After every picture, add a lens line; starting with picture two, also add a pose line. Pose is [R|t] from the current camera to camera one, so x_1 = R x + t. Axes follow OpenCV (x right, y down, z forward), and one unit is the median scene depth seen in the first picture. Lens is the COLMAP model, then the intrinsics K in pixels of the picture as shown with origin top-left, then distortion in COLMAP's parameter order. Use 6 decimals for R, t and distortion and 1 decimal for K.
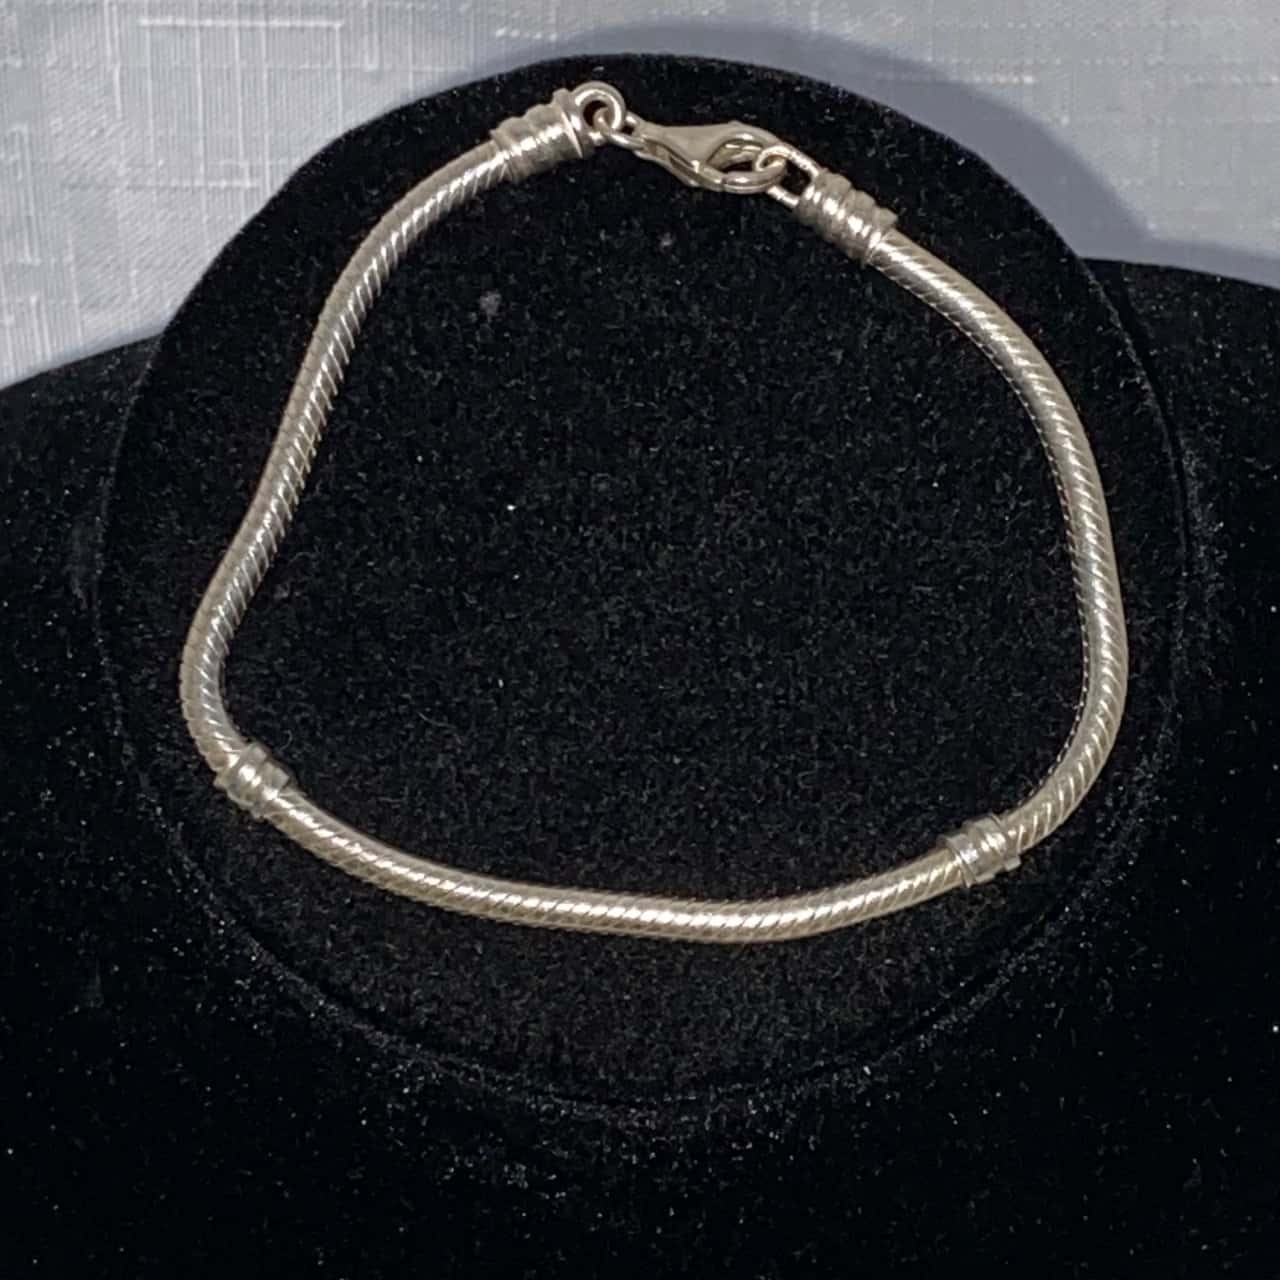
lens RADIAL K [[4157.3, 0, 706.9], [0, 4157.3, 658.0], [0, 0, 1]] dist [0.164065, 0.000000]
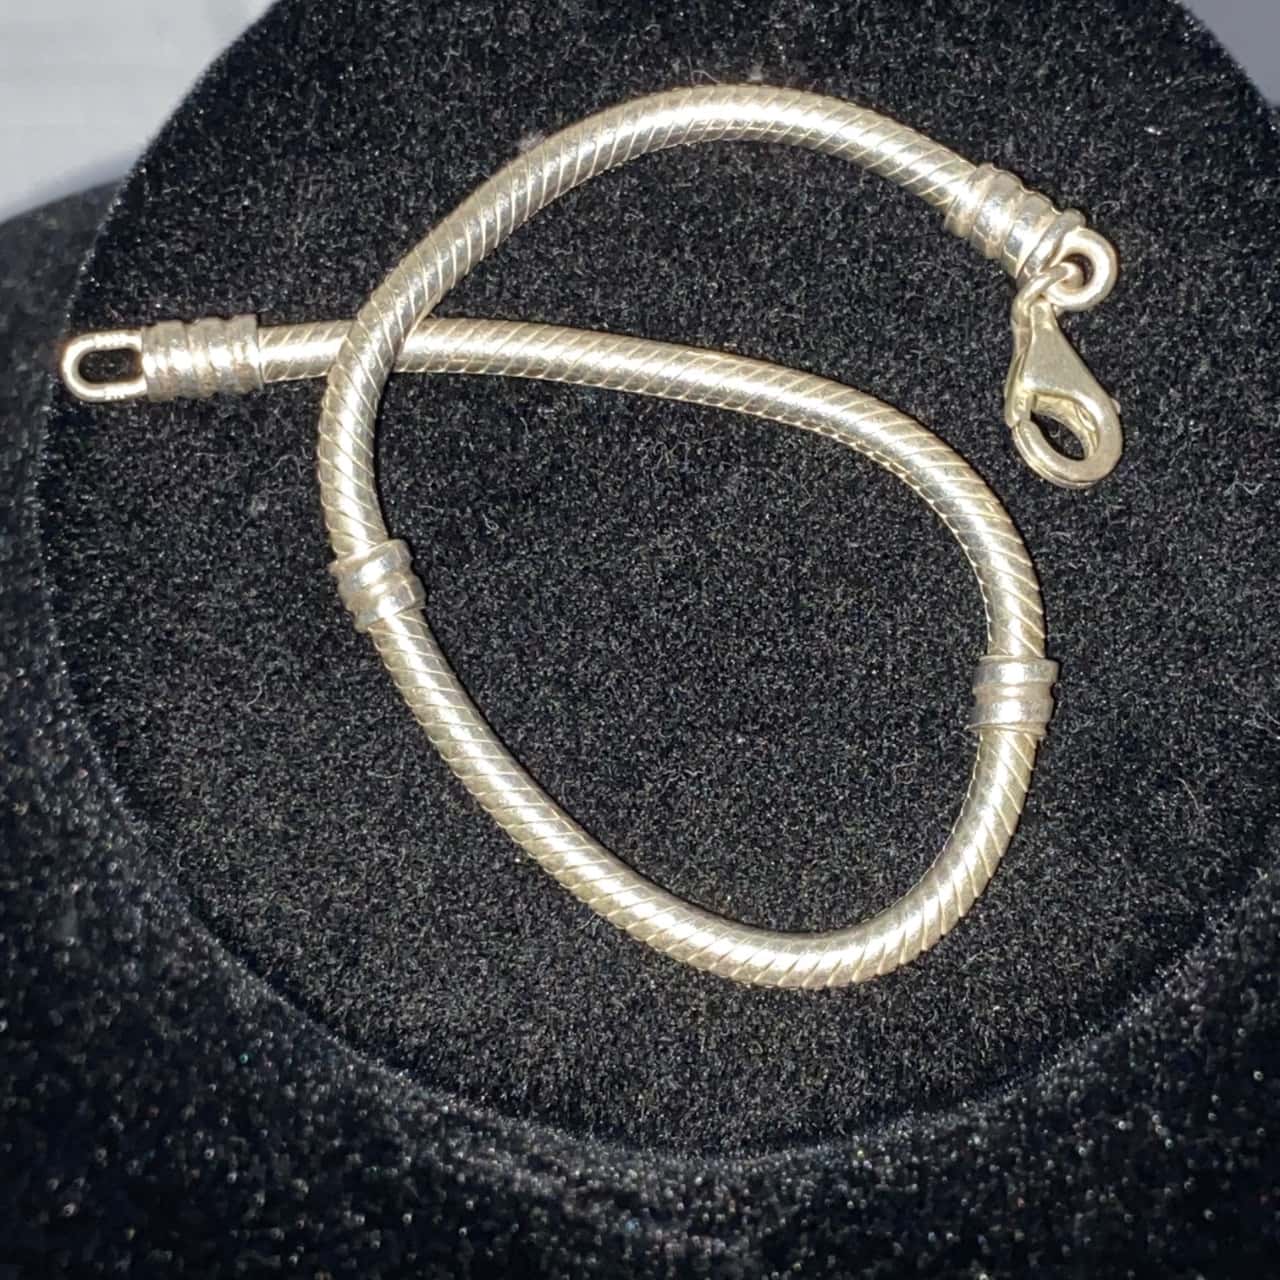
lens RADIAL K [[2828.8, 0, 684.7], [0, 2828.8, 646.3], [0, 0, 1]] dist [0.184634, 0.000000]
pose [[0.998195, 0.040909, -0.043975, 0.005209], [-0.036376, 0.994388, 0.099340, -0.046484], [0.047792, -0.097561, 0.994081, 0.458681]]
